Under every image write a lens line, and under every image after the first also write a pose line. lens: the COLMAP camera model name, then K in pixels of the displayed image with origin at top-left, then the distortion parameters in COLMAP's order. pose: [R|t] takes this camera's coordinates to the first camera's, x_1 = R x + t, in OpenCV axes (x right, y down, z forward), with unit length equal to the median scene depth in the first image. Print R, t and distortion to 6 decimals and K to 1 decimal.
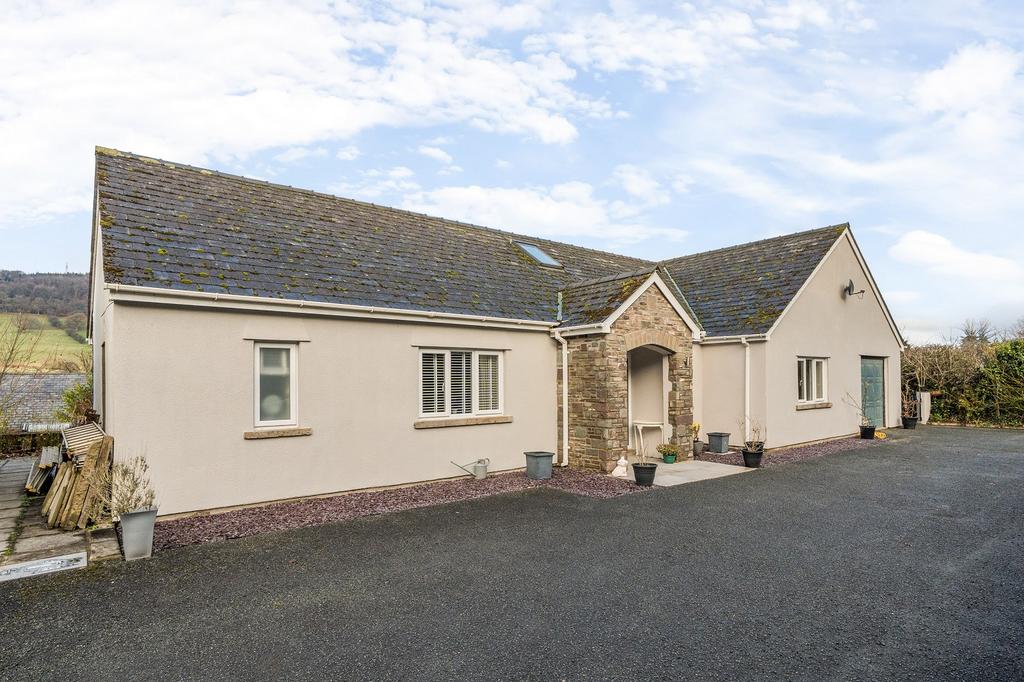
lens RADIAL K [[514.2, 0, 511.4], [0, 514.2, 385.7], [0, 0, 1]] dist [-0.002309, -0.000042]
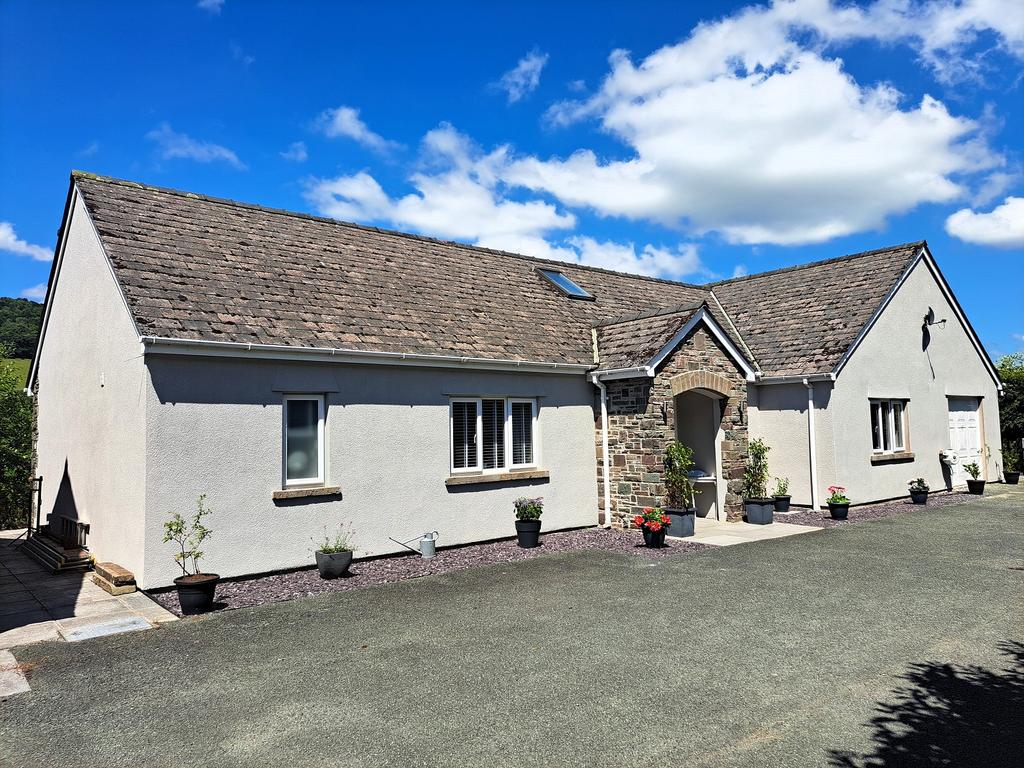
lens RADIAL K [[723.0, 0, 512.0], [0, 723.0, 384.0], [0, 0, 1]] dist [0.072751, -0.001786]
pose [[0.999333, -0.009699, 0.035215, -0.099680], [0.012044, 0.997680, -0.067001, -0.007130], [-0.034484, 0.067380, 0.997131, -0.249458]]
